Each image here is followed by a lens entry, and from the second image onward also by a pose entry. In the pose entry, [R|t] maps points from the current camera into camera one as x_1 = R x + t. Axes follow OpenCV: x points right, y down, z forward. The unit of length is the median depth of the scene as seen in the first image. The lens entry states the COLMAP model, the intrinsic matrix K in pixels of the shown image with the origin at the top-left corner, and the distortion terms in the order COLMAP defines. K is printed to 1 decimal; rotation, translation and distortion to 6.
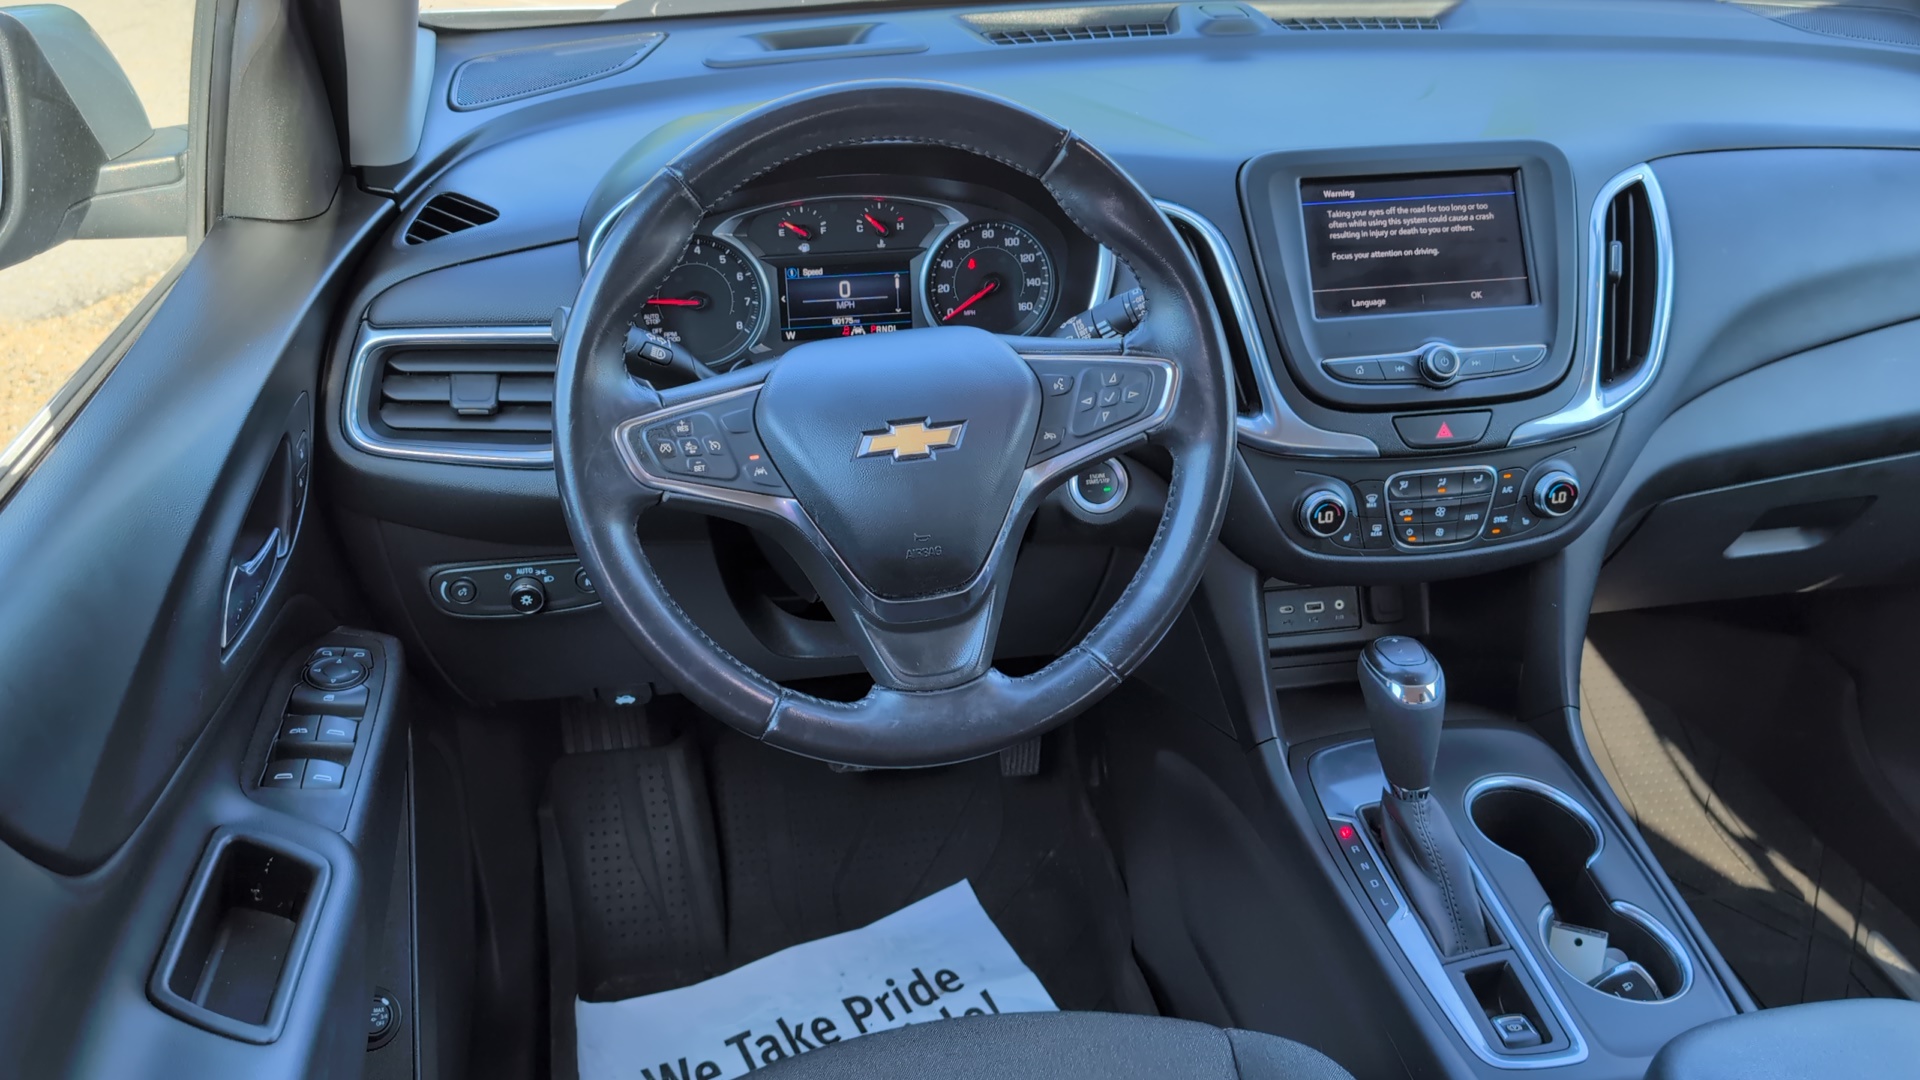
lens RADIAL K [[1571.4, 0, 929.3], [0, 1571.4, 540.4], [0, 0, 1]] dist [0.016627, -0.005591]
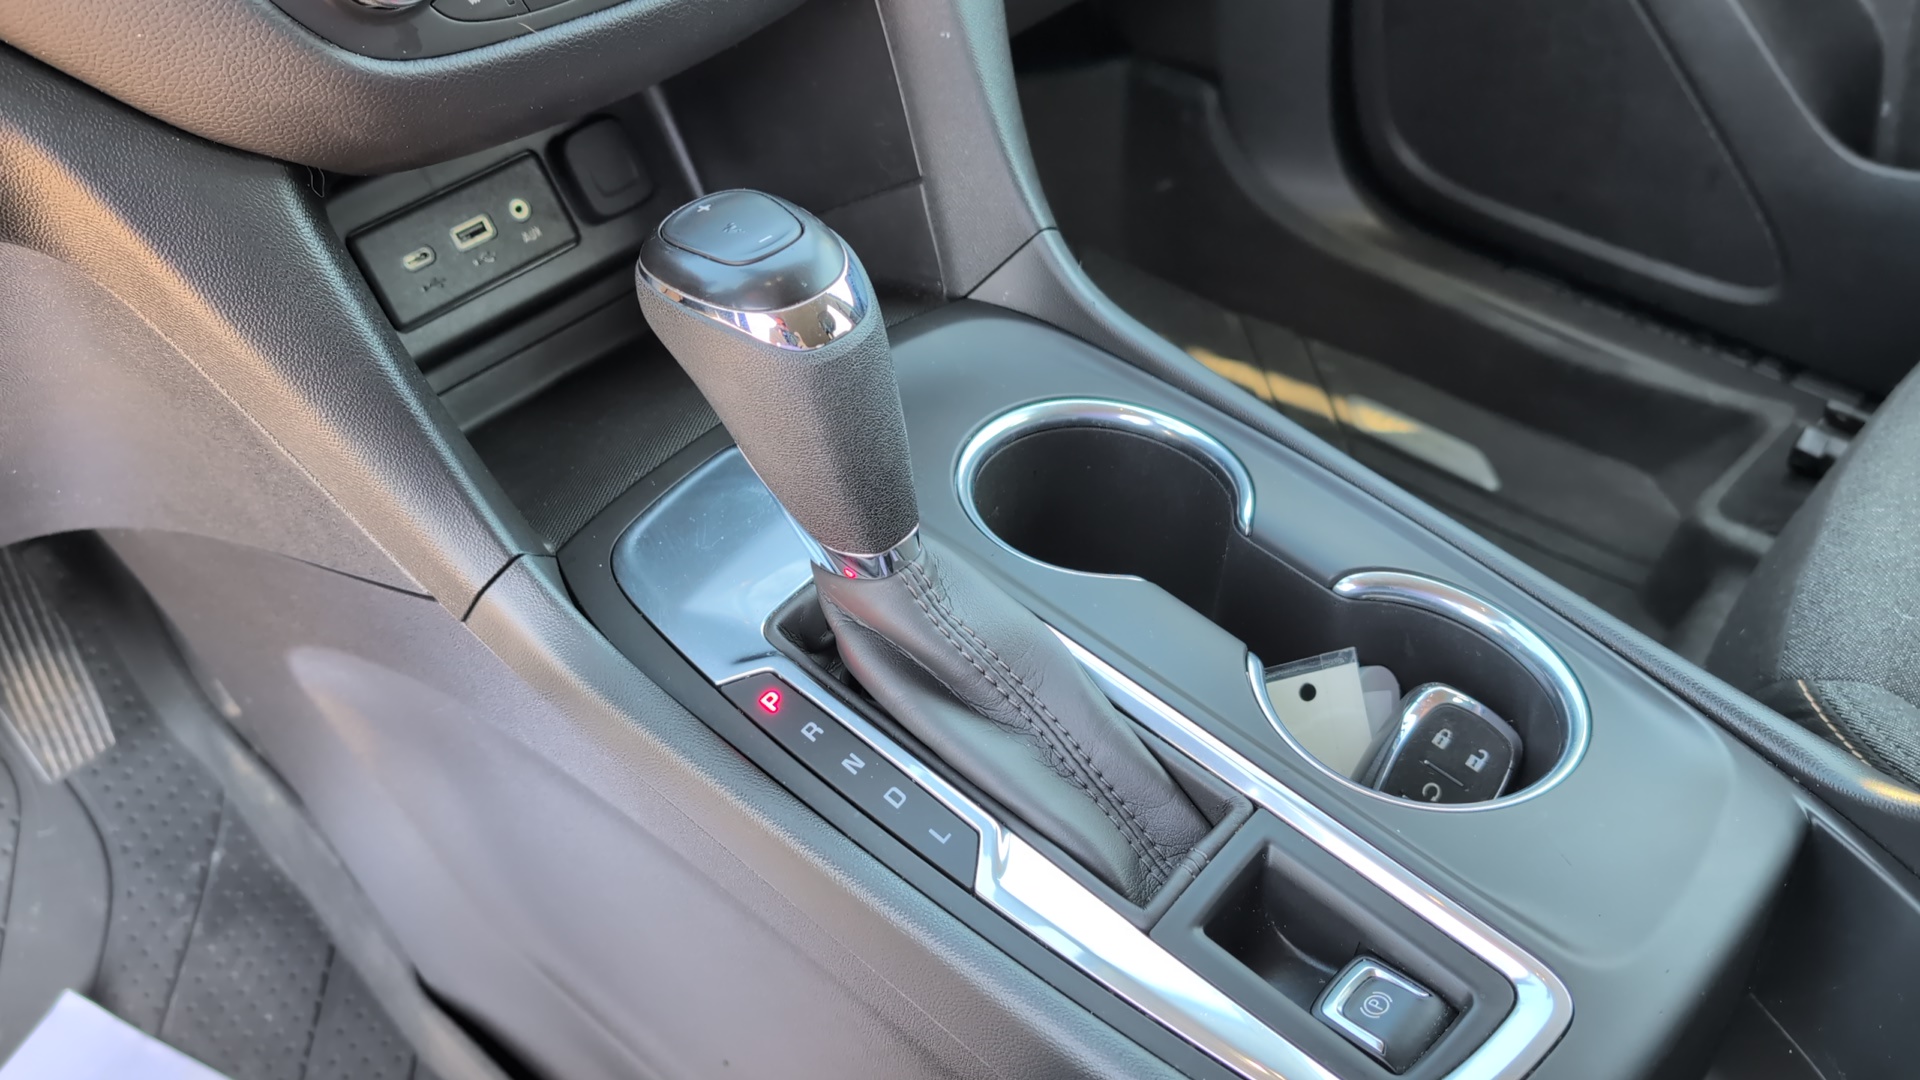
lens RADIAL K [[1571.4, 0, 929.3], [0, 1571.4, 540.4], [0, 0, 1]] dist [0.016627, -0.005591]
pose [[0.801705, -0.431468, 0.413649, 0.137847], [0.340410, 0.898434, 0.277377, 0.045889], [-0.491315, -0.081564, 0.867155, 0.592308]]
